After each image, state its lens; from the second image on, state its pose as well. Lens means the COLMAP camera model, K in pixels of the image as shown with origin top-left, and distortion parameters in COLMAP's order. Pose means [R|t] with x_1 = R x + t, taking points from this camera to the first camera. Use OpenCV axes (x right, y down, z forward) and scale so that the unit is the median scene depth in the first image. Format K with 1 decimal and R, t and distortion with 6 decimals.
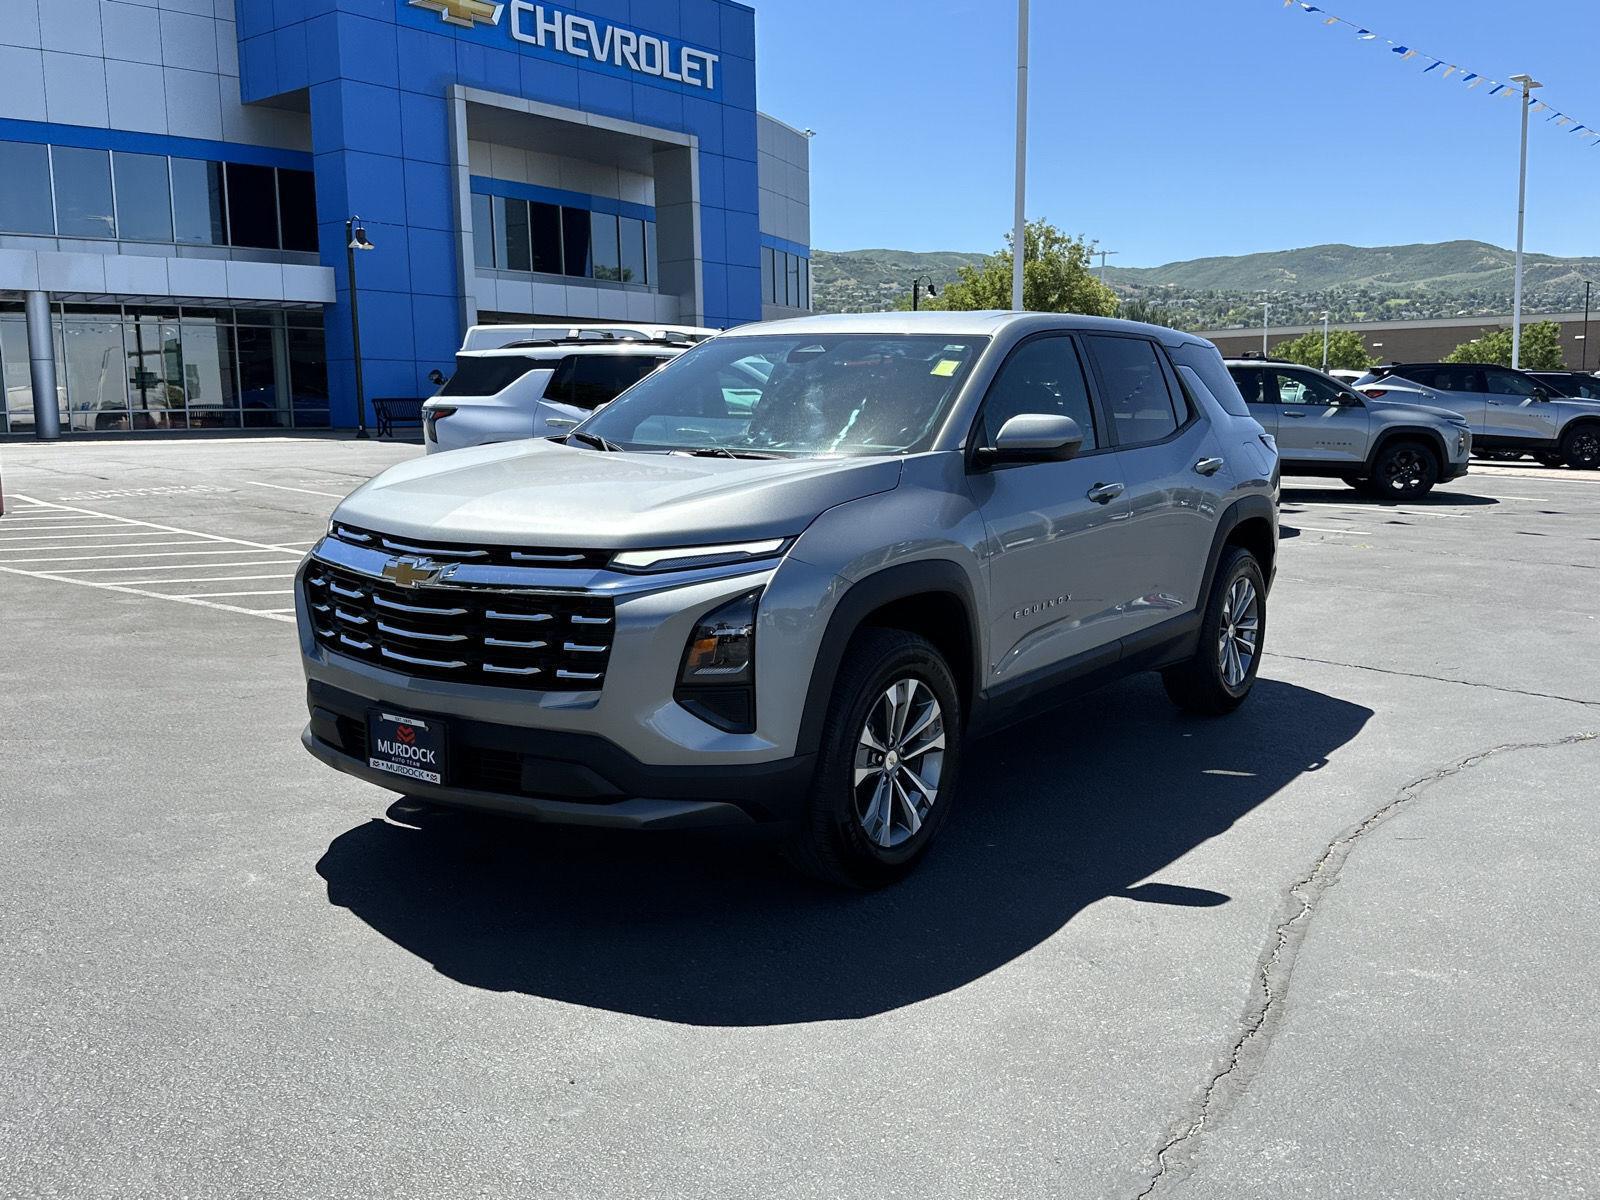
lens RADIAL K [[1398.4, 0, 807.6], [0, 1398.4, 597.2], [0, 0, 1]] dist [0.187951, -0.408200]
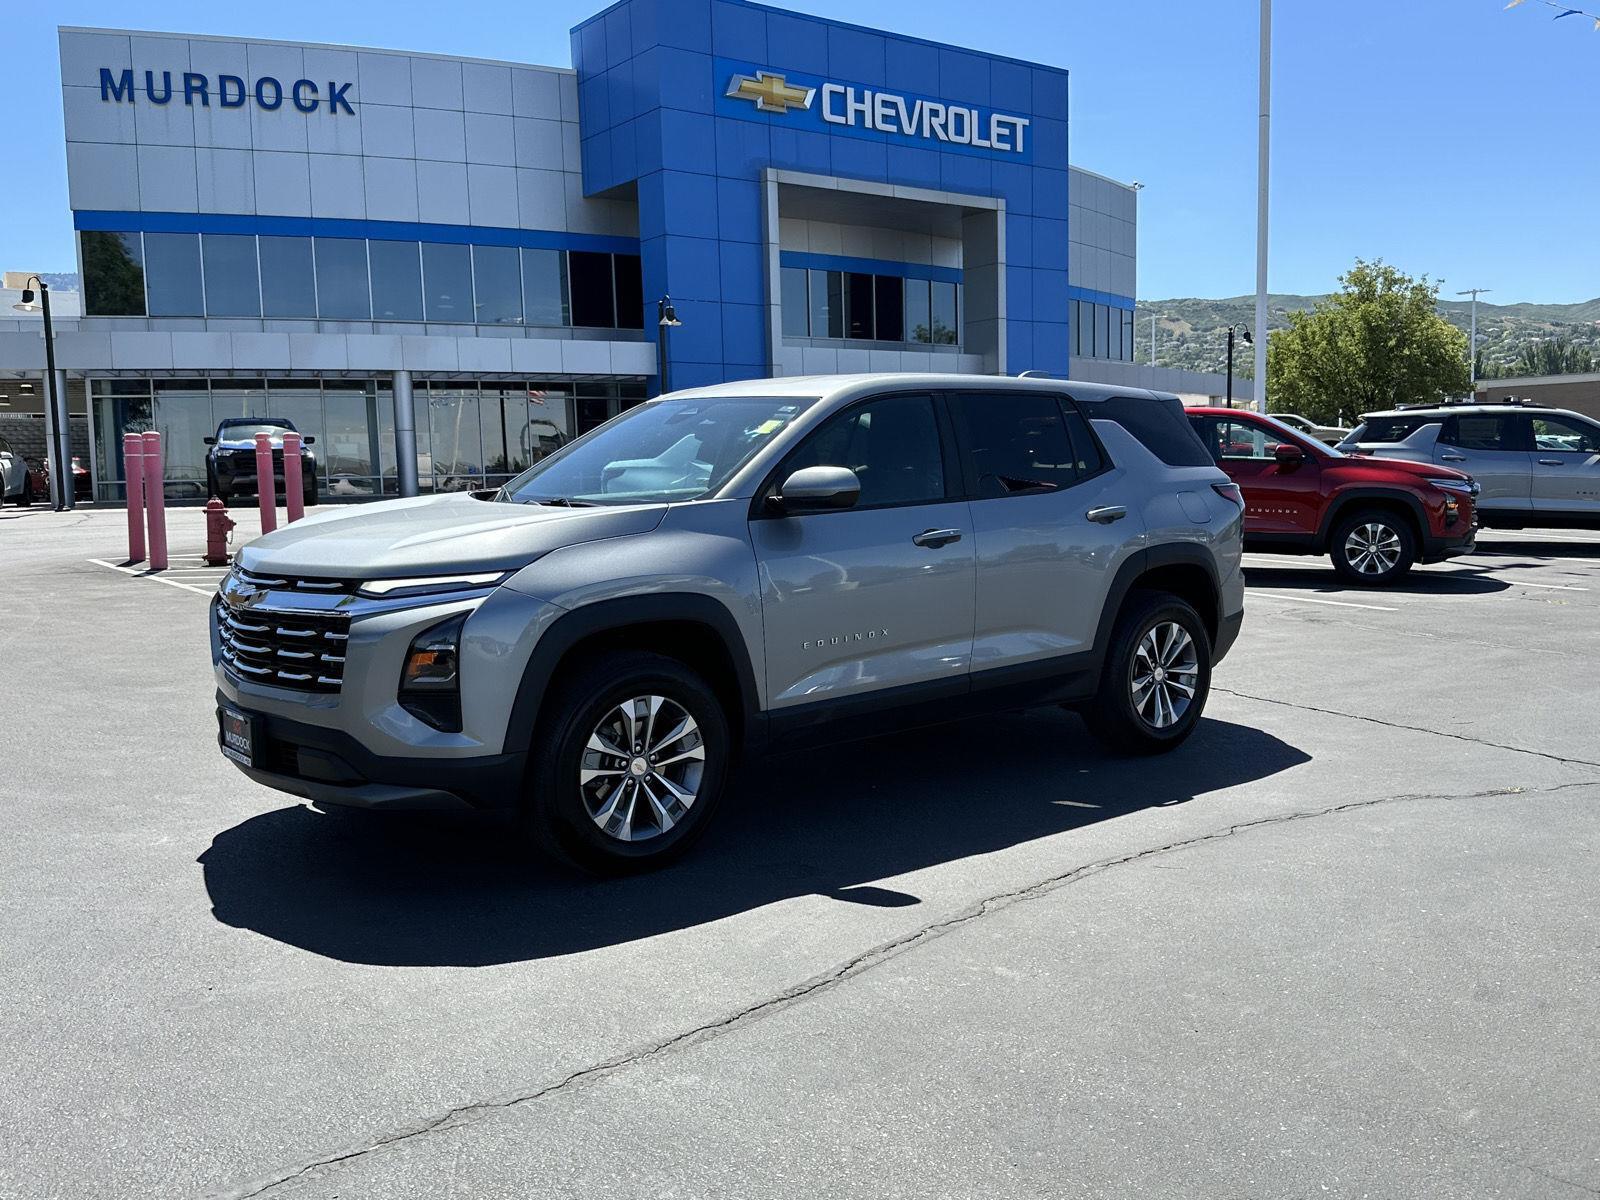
lens RADIAL K [[1398.4, 0, 807.6], [0, 1398.4, 597.2], [0, 0, 1]] dist [0.187951, -0.408200]
pose [[0.968483, 0.010073, -0.248876, 0.302848], [-0.019997, 0.999101, -0.037379, 0.011325], [0.248275, 0.041178, 0.967814, -0.055768]]
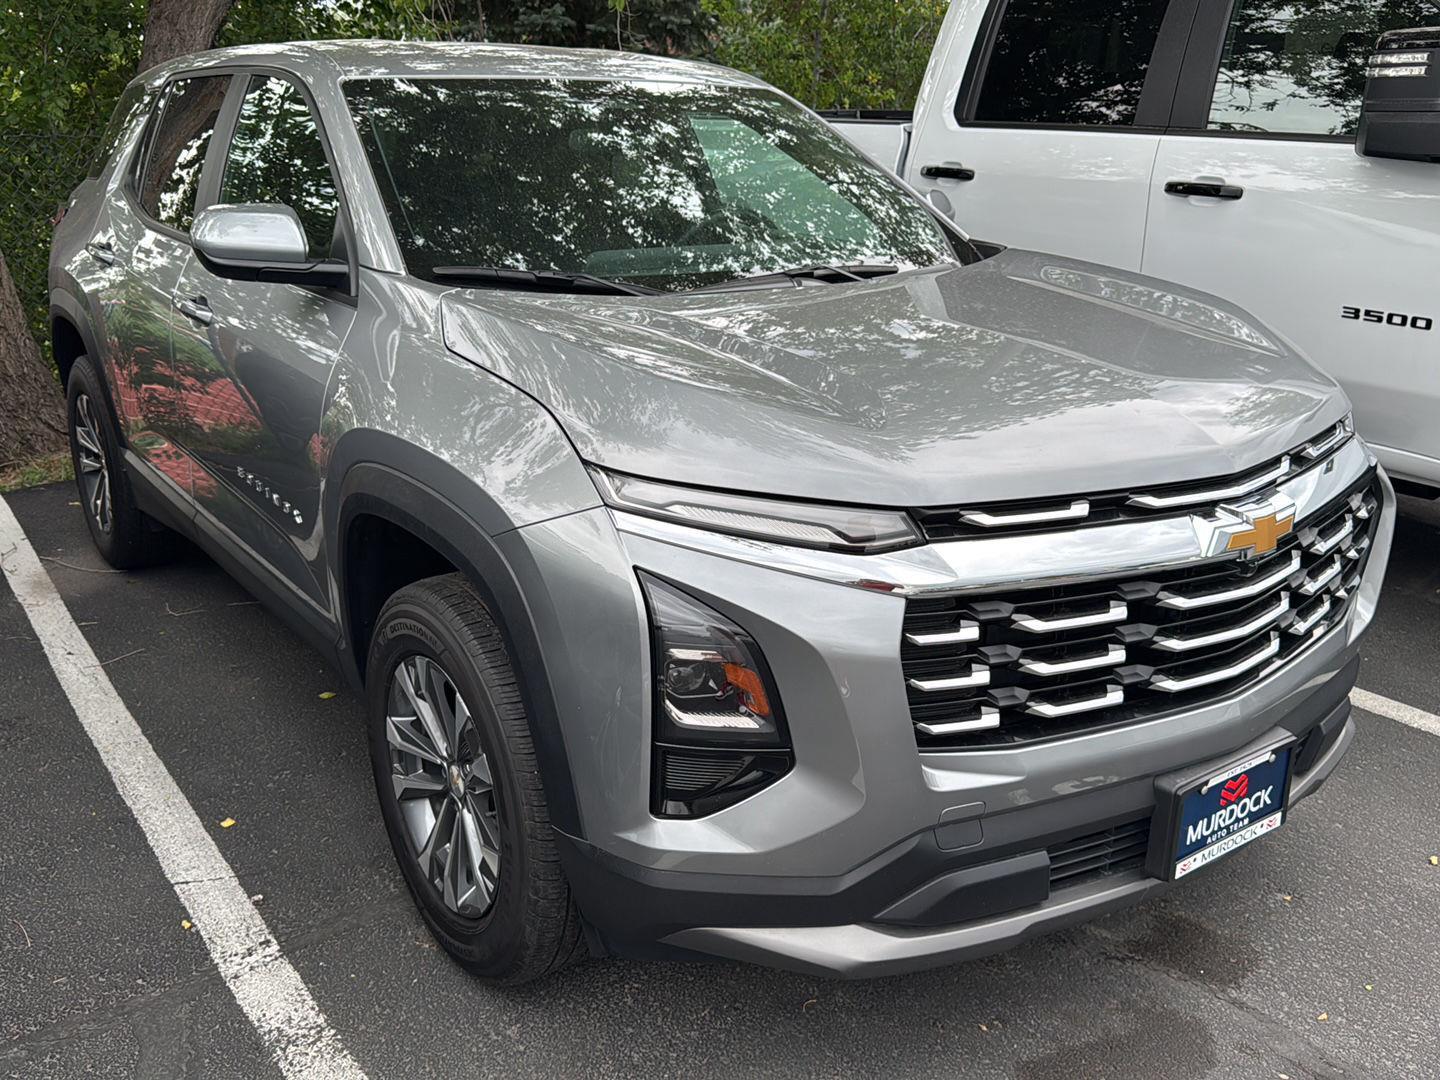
lens RADIAL K [[1268.9, 0, 717.0], [0, 1268.9, 545.2], [0, 0, 1]] dist [0.108798, -0.189831]
pose [[0.324918, -0.301517, 0.896391, -0.480541], [0.144120, 0.952533, 0.268161, -0.107398], [-0.934697, 0.042057, 0.352949, 0.591579]]
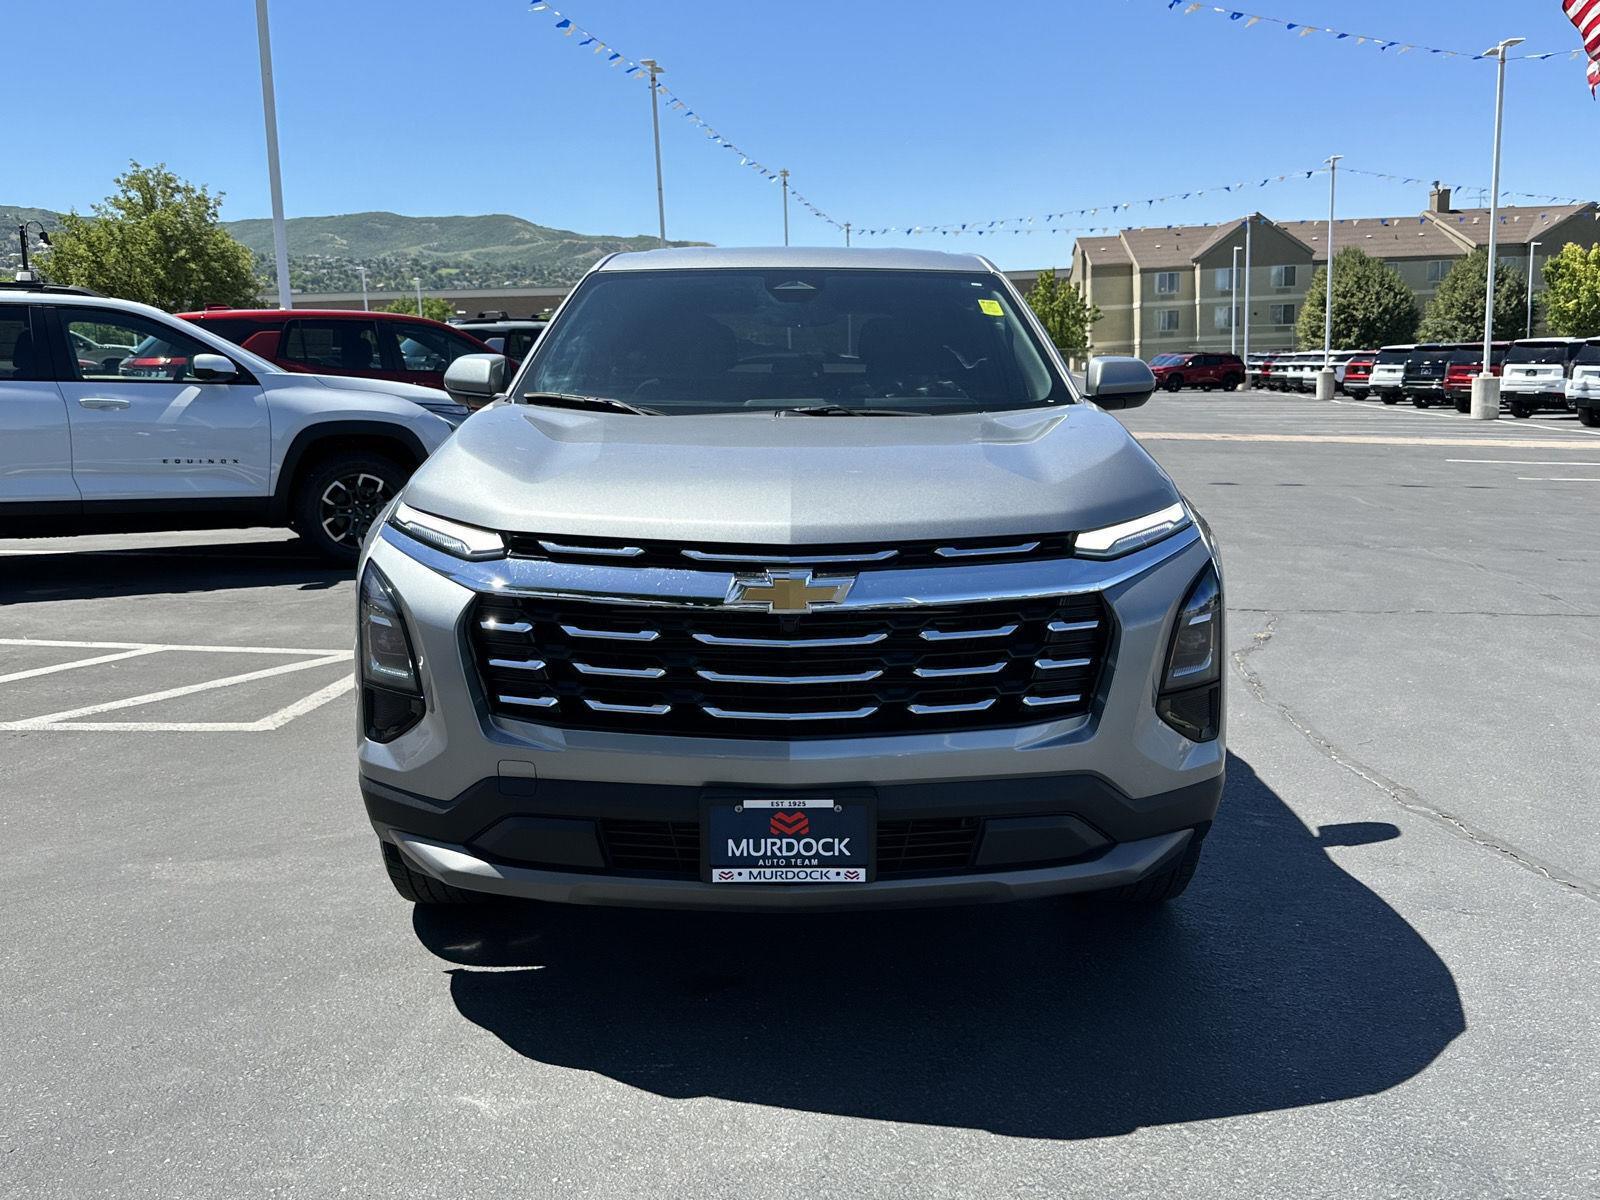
lens RADIAL K [[1398.4, 0, 807.6], [0, 1398.4, 597.2], [0, 0, 1]] dist [0.187951, -0.408200]
pose [[0.813977, -0.110171, 0.570355, -0.386908], [0.097049, 0.993842, 0.053471, -0.029575], [-0.572733, 0.011828, 0.819656, 0.249413]]
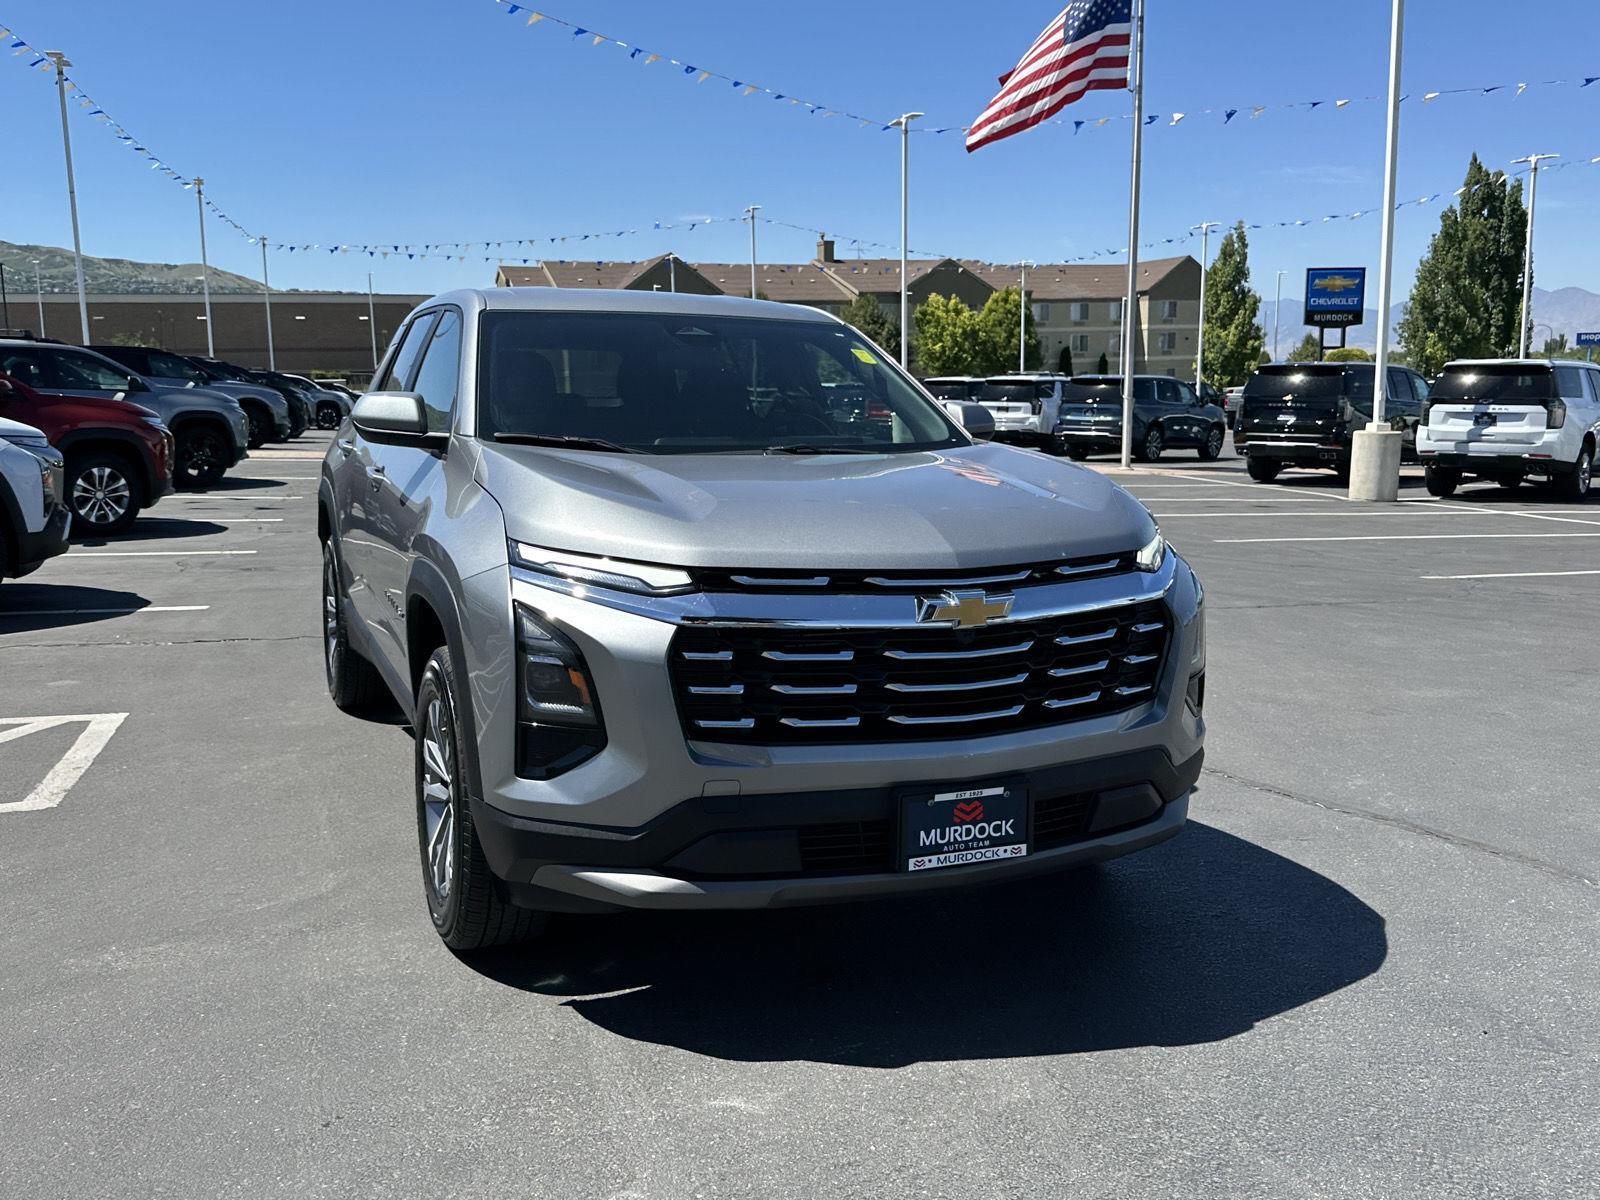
lens RADIAL K [[1398.4, 0, 807.6], [0, 1398.4, 597.2], [0, 0, 1]] dist [0.187951, -0.408200]
pose [[0.521851, -0.131185, 0.842889, -0.578867], [0.121509, 0.989460, 0.078768, -0.056978], [-0.844338, 0.061313, 0.532291, 0.378660]]
